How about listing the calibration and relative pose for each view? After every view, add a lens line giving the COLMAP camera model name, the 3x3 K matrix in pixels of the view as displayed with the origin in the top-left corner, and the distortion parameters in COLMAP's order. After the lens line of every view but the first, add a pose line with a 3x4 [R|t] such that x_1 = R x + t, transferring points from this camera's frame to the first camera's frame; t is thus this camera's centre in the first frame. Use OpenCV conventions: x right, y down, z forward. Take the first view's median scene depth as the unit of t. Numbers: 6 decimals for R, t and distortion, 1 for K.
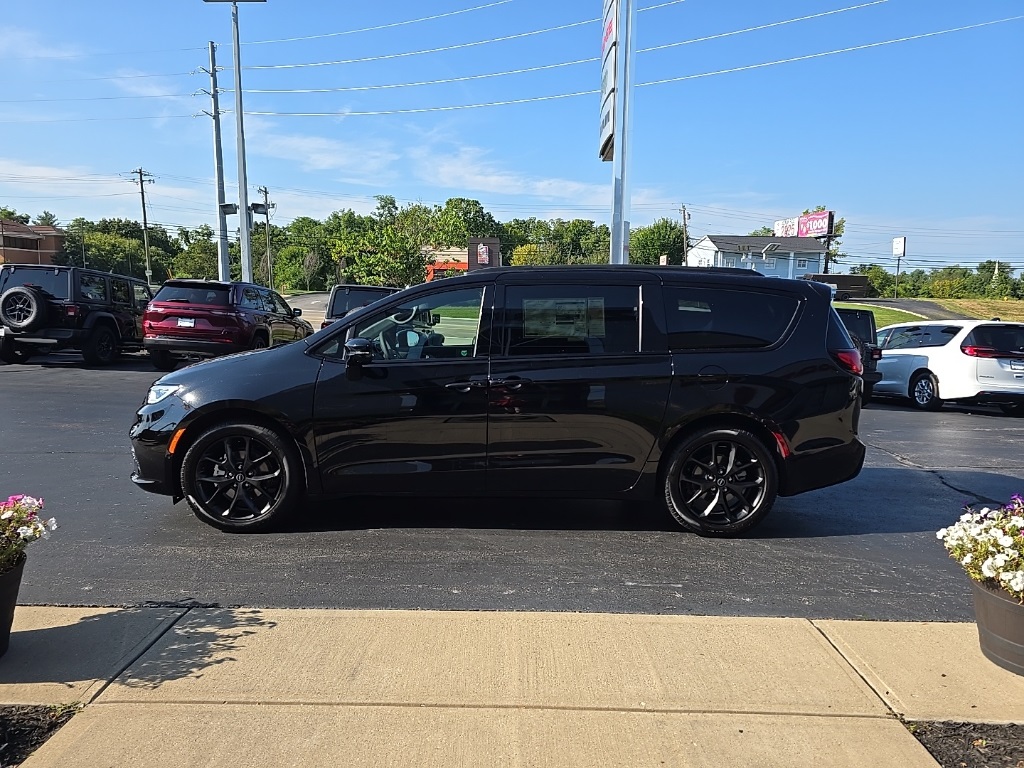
lens RADIAL K [[684.6, 0, 516.2], [0, 684.6, 381.9], [0, 0, 1]] dist [0.058791, -0.054177]
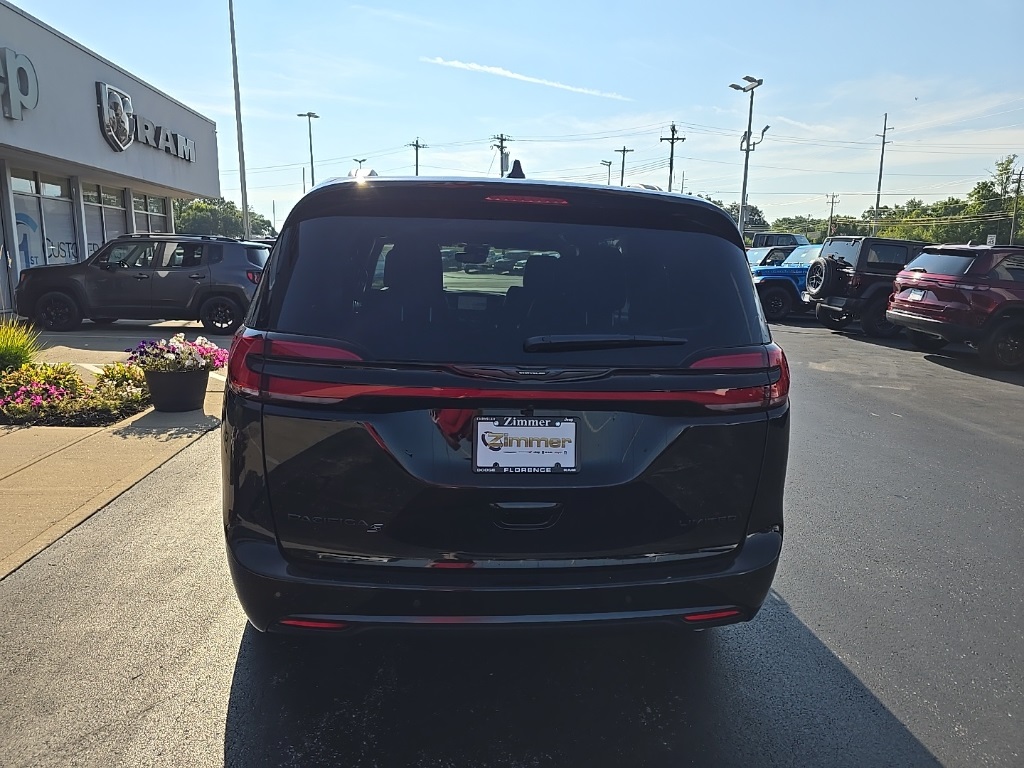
lens RADIAL K [[687.3, 0, 513.6], [0, 687.3, 378.4], [0, 0, 1]] dist [0.058703, -0.053223]
pose [[0.106863, 0.155872, -0.981980, 0.338672], [-0.137214, 0.980497, 0.140705, -0.036428], [0.984760, 0.119705, 0.126167, 0.397296]]
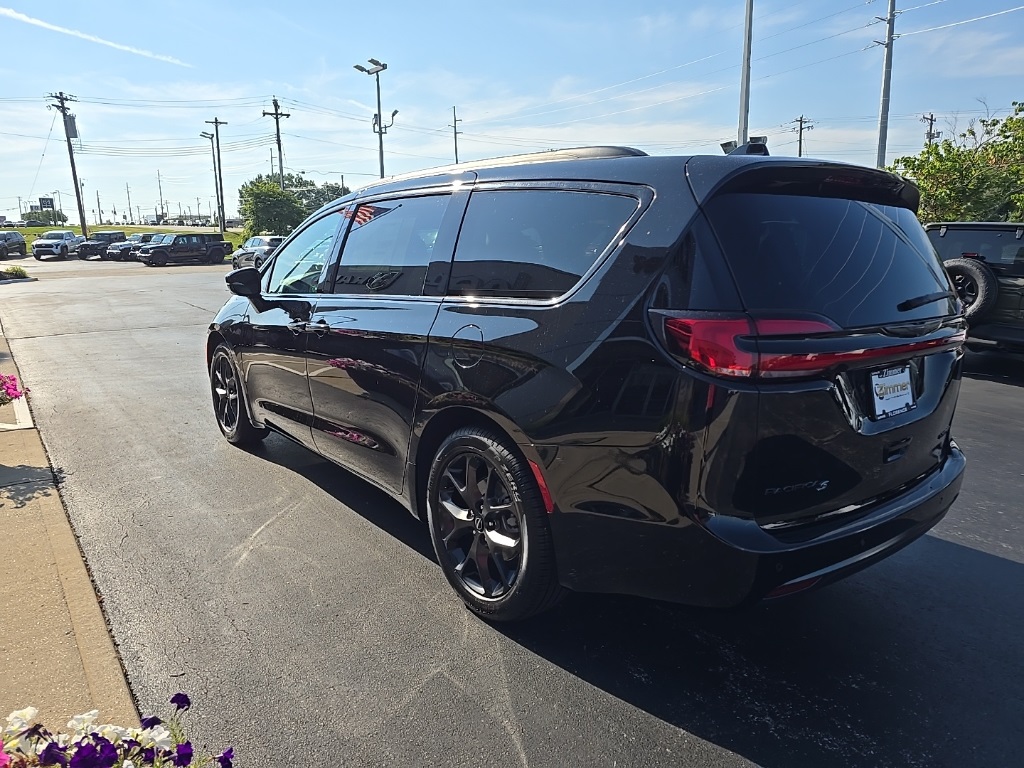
lens RADIAL K [[684.6, 0, 516.2], [0, 684.6, 381.9], [0, 0, 1]] dist [0.058791, -0.054177]
pose [[0.621088, 0.135961, -0.771857, 0.265659], [-0.078059, 0.990672, 0.111694, -0.014736], [0.779844, -0.009121, 0.625908, 0.229955]]
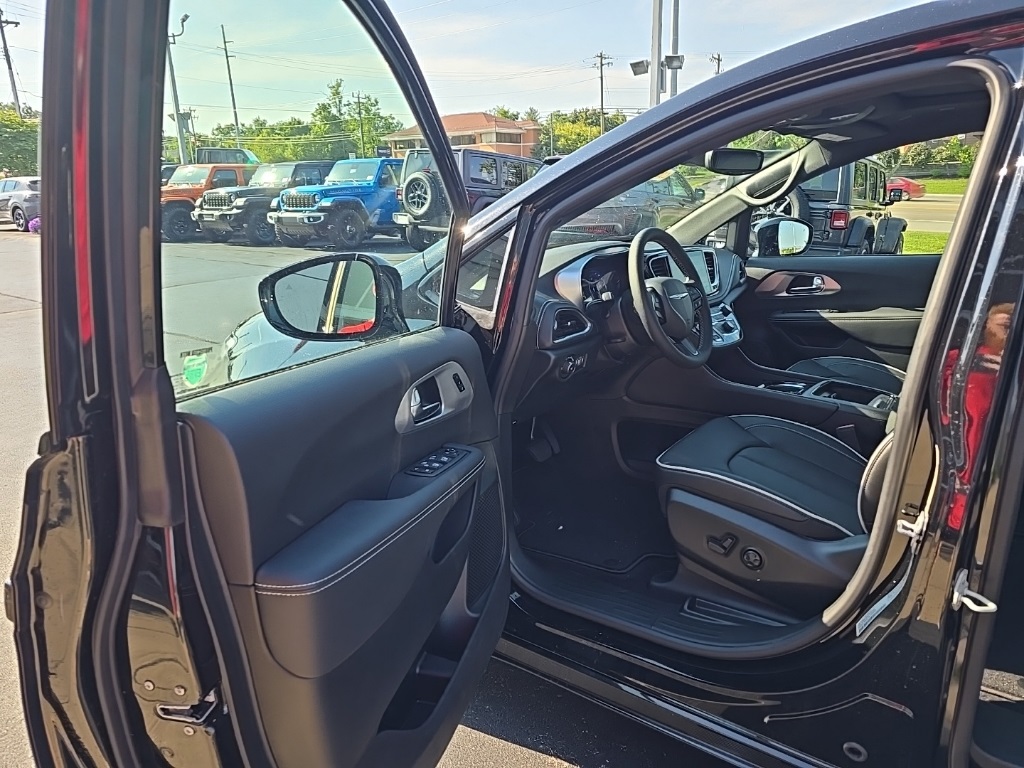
lens RADIAL K [[691.0, 0, 513.2], [0, 691.0, 381.4], [0, 0, 1]] dist [0.064191, -0.056895]
pose [[0.815173, 0.130462, -0.564334, -0.013375], [-0.037781, 0.984205, 0.172953, -0.020921], [0.577984, -0.119666, 0.807227, 0.245890]]
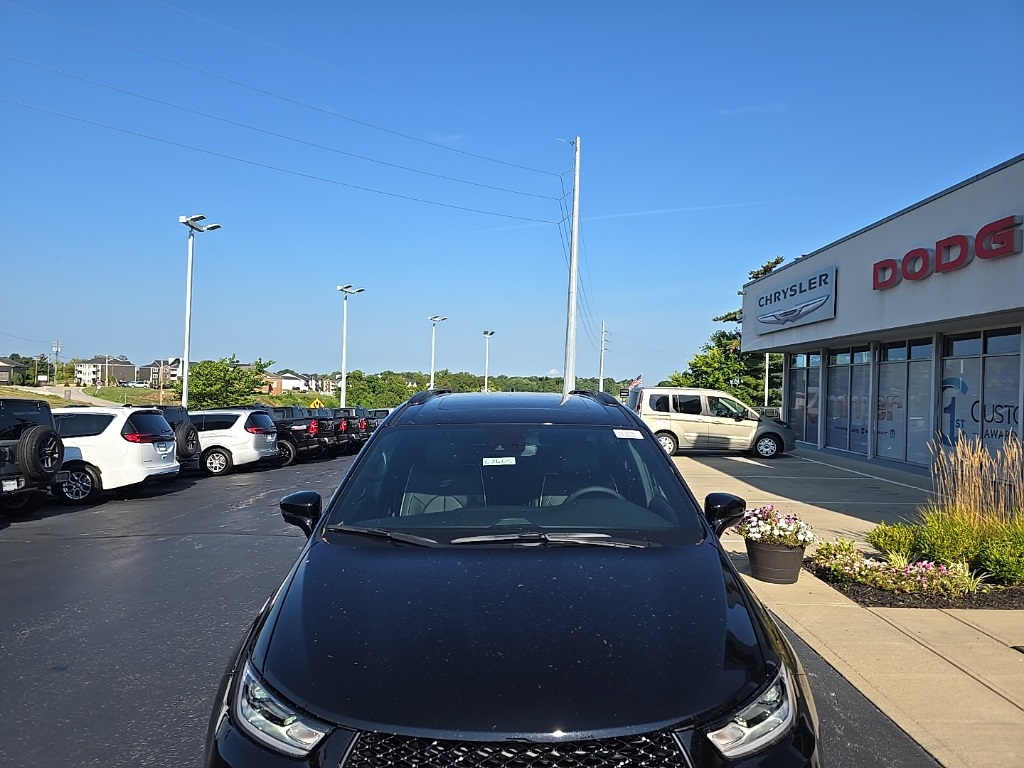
lens RADIAL K [[682.7, 0, 514.2], [0, 682.7, 380.2], [0, 0, 1]] dist [0.067428, -0.057468]
pose [[0.009722, -0.002019, 0.999951, -0.348311], [0.095378, 0.995441, 0.001083, -0.074001], [-0.995394, 0.095363, 0.009870, 0.410119]]
